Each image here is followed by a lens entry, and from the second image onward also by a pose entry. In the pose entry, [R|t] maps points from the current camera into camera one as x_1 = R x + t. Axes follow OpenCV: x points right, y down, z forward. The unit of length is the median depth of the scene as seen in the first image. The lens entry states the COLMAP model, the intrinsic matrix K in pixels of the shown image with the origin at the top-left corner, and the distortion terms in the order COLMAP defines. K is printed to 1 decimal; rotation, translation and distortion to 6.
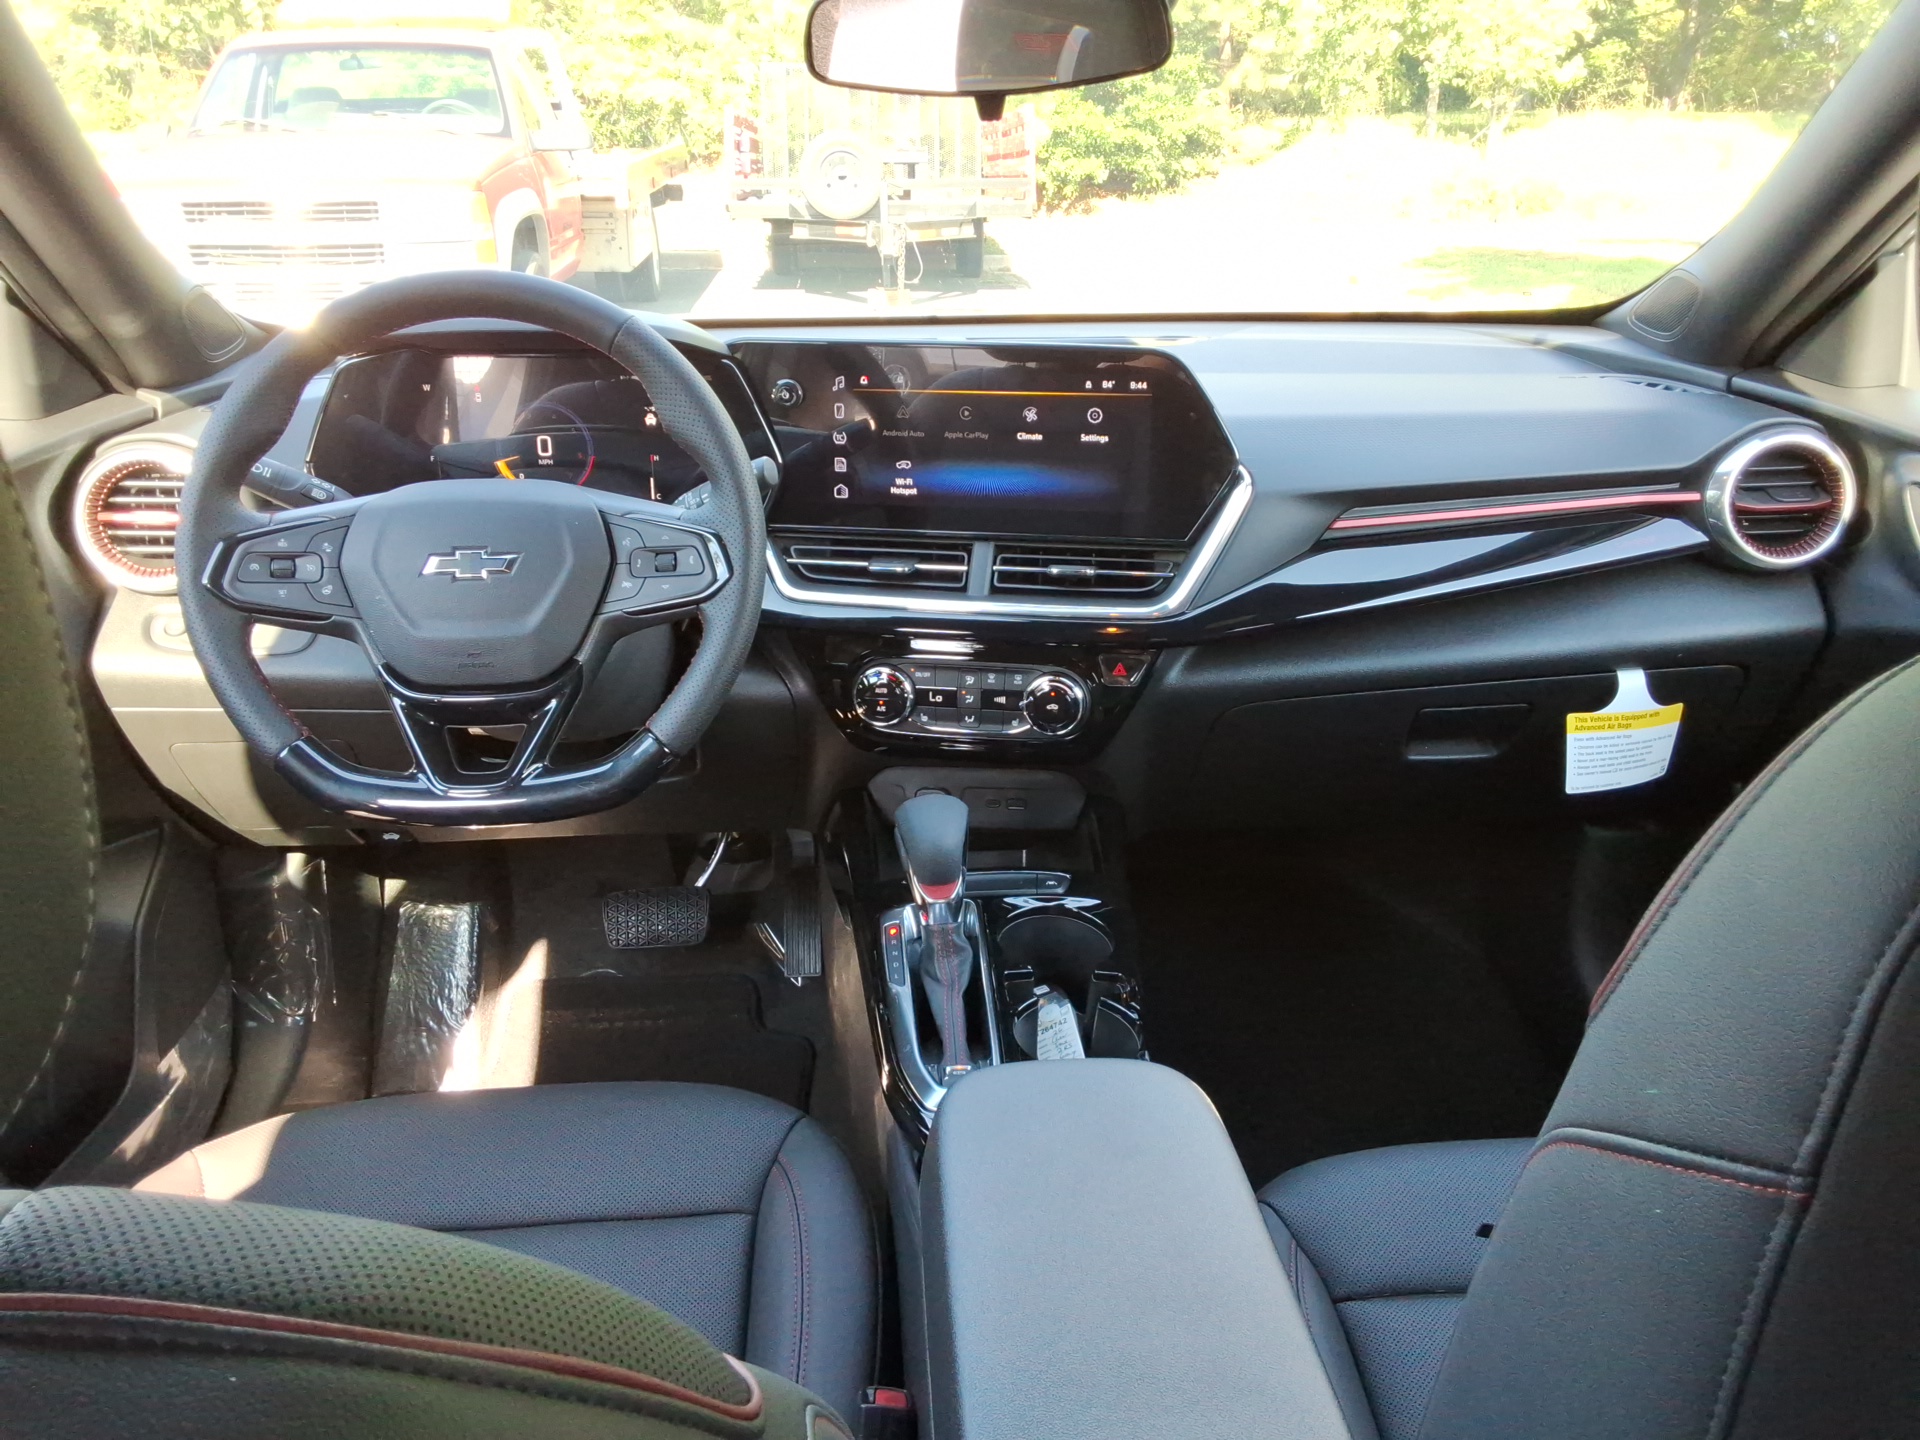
lens RADIAL K [[1506.7, 0, 997.0], [0, 1506.7, 699.6], [0, 0, 1]] dist [0.061344, -0.097887]
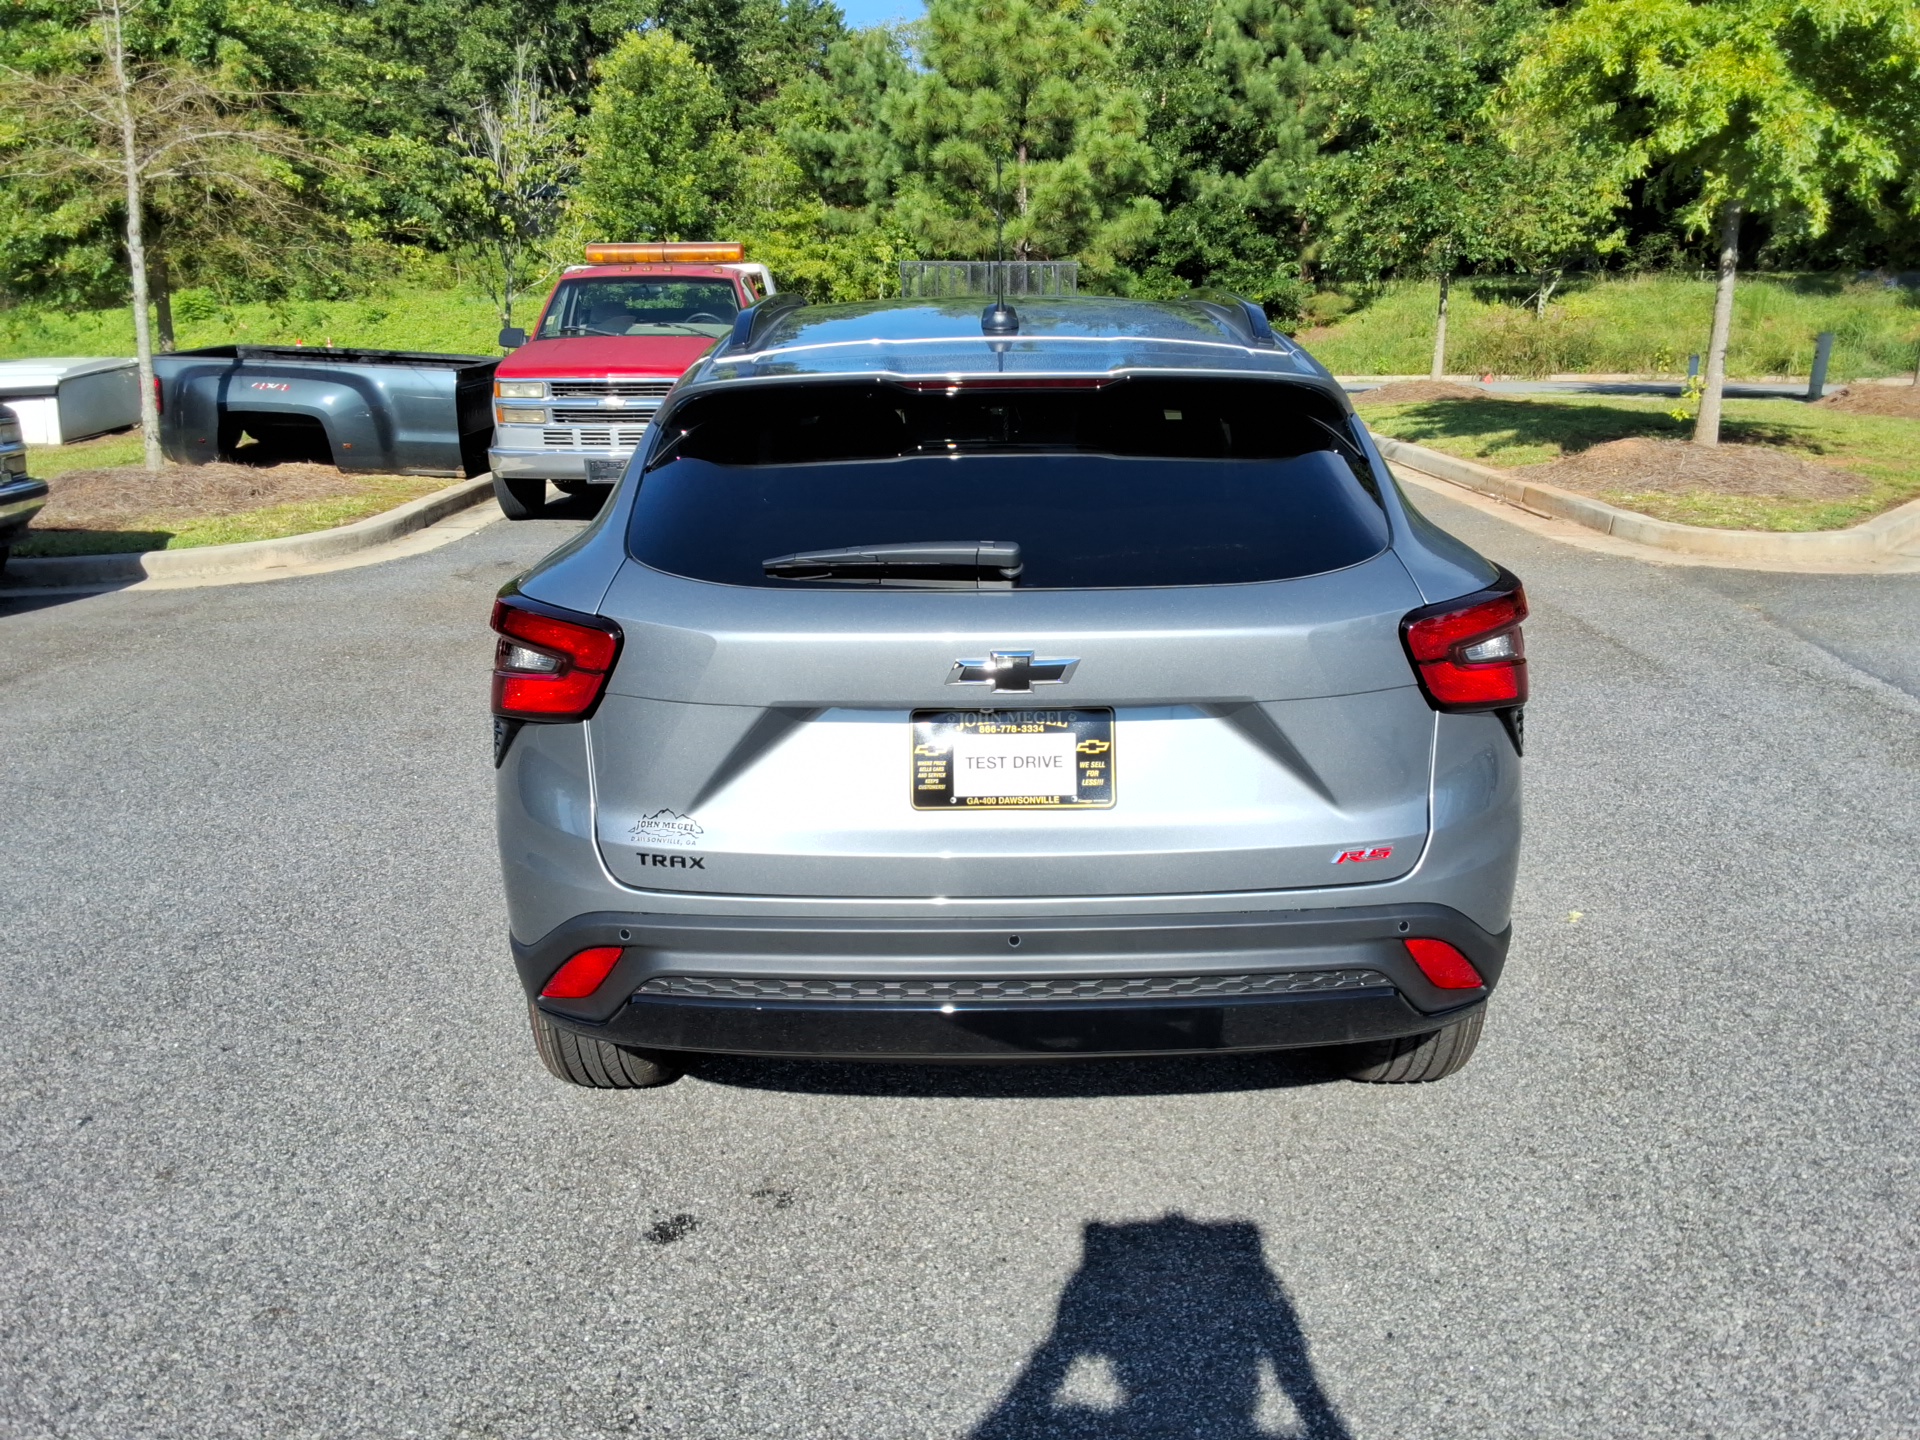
lens RADIAL K [[1530.3, 0, 993.8], [0, 1530.3, 705.0], [0, 0, 1]] dist [0.123995, -0.205200]
pose [[0.996894, 0.010585, -0.078045, 0.351594], [-0.017680, 0.995714, -0.090778, 0.891705], [0.076750, 0.091876, 0.992808, -3.287057]]
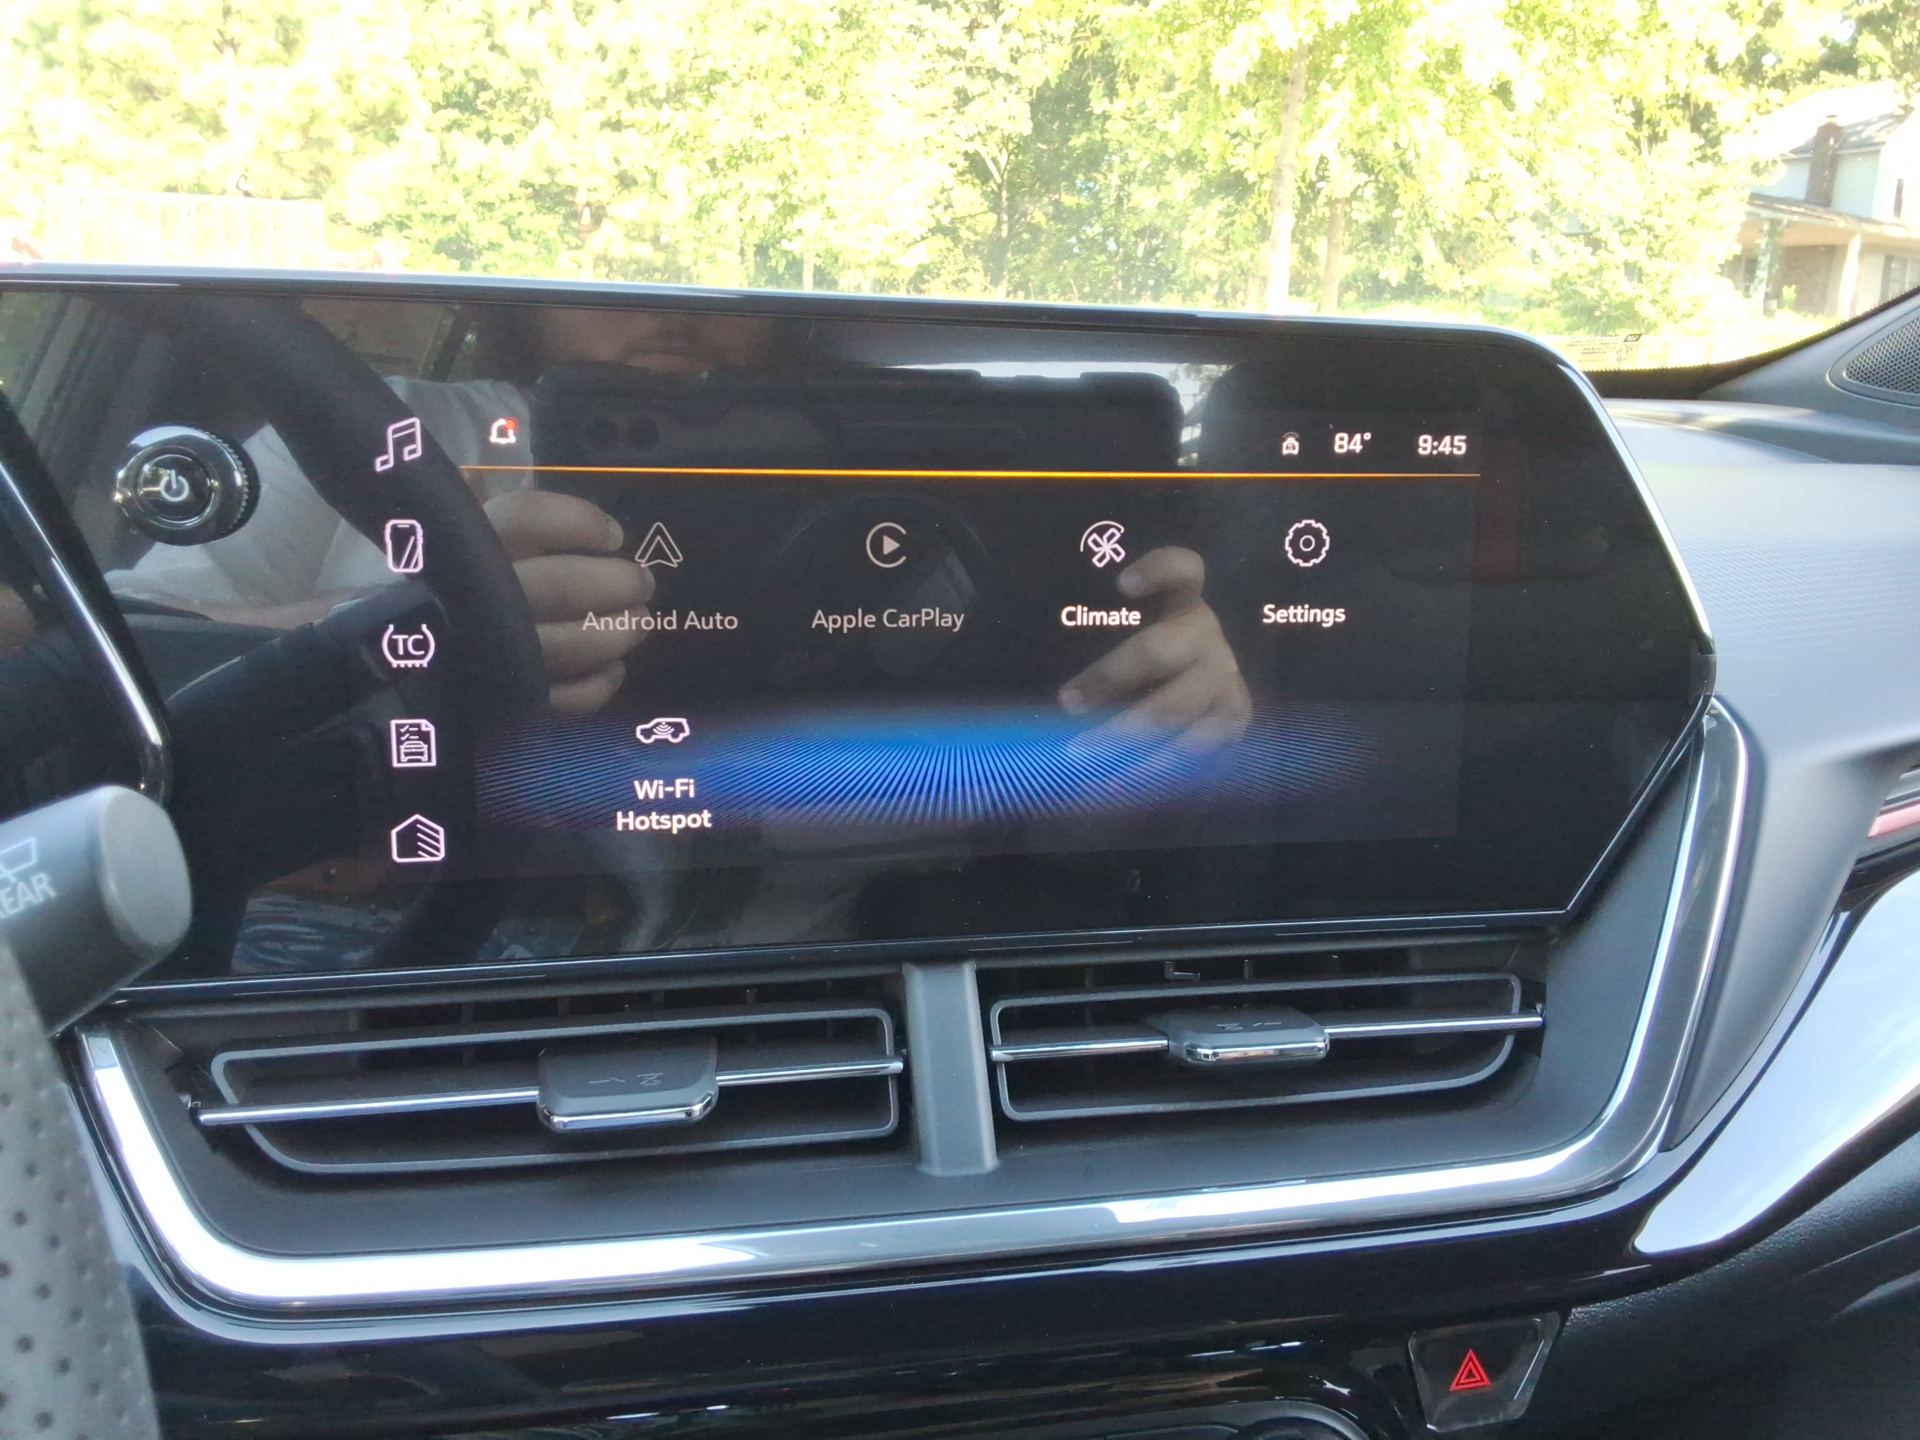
lens RADIAL K [[1508.1, 0, 986.2], [0, 1508.1, 687.2], [0, 0, 1]] dist [0.105977, -0.200815]
pose [[0.922339, -0.053121, 0.382712, -0.112476], [0.096029, 0.990941, -0.093887, -0.129695], [-0.374258, 0.123348, 0.919085, 0.708861]]
